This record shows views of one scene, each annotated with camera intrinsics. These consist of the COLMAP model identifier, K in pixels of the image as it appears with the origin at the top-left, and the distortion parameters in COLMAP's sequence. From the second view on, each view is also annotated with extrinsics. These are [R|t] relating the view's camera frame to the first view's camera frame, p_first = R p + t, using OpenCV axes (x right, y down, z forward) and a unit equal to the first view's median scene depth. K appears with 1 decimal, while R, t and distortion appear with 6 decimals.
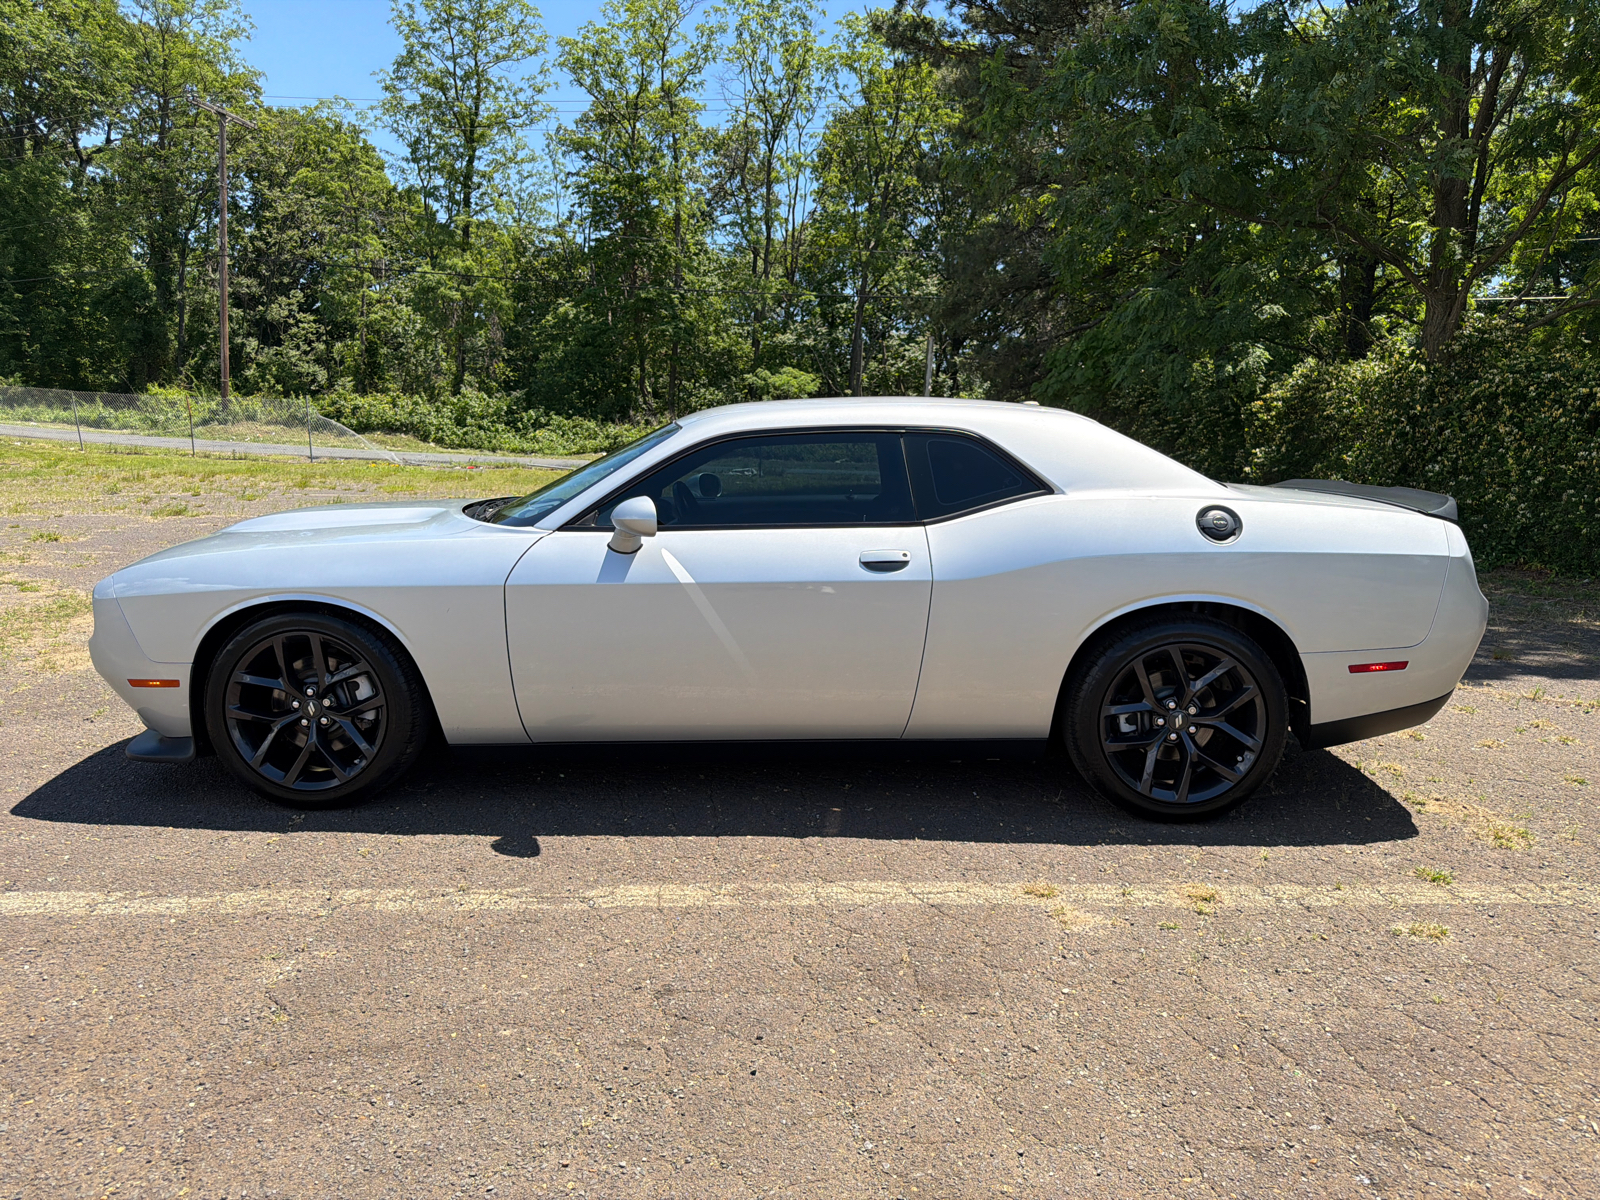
lens RADIAL K [[1153.6, 0, 812.5], [0, 1153.6, 609.0], [0, 0, 1]] dist [0.032138, -0.049771]
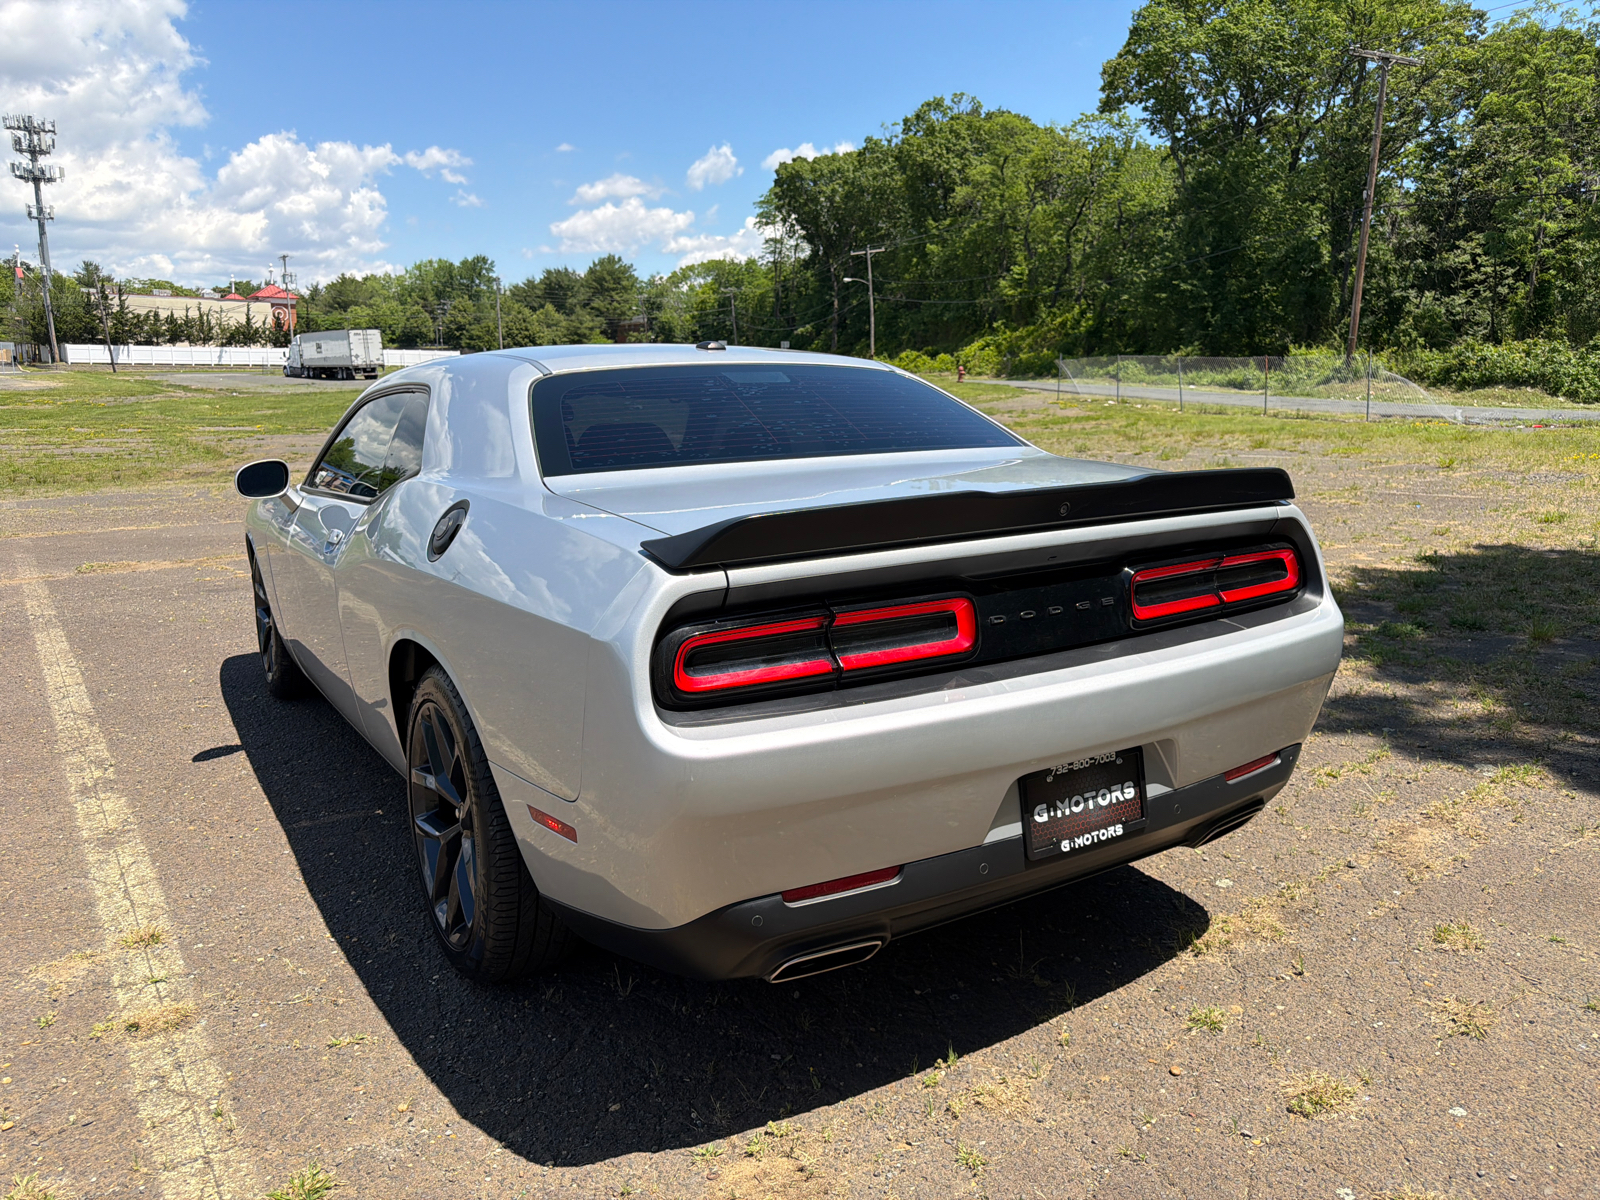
lens RADIAL K [[1153.6, 0, 794.5], [0, 1153.6, 605.7], [0, 0, 1]] dist [0.032138, -0.049771]
pose [[0.520632, 0.129592, -0.843889, 0.101295], [-0.101494, 0.990799, 0.089536, -0.011138], [0.847727, 0.039035, 0.528994, 0.083478]]
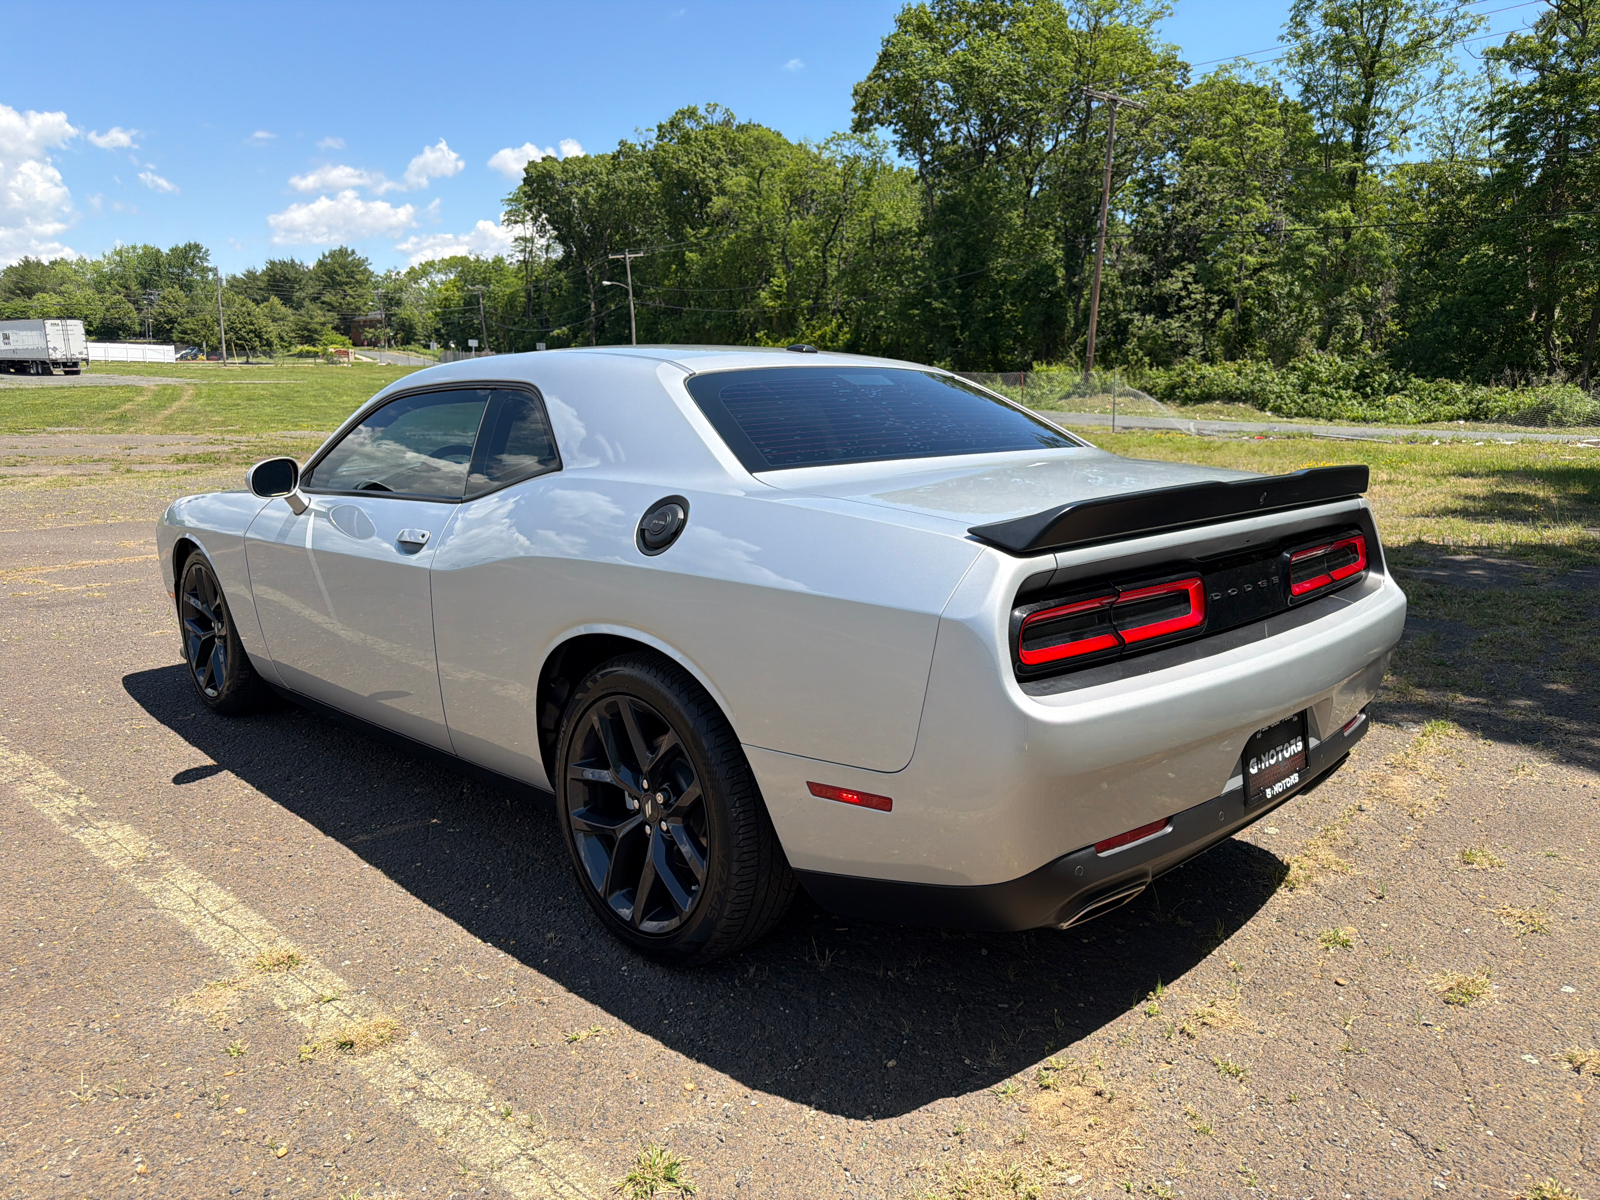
lens RADIAL K [[1153.6, 0, 799.8], [0, 1153.6, 612.1], [0, 0, 1]] dist [0.032138, -0.049771]
pose [[0.695007, 0.114547, -0.709820, 0.088744], [-0.094788, 0.993209, 0.067469, -0.007757], [0.712728, 0.020391, 0.701144, 0.060724]]
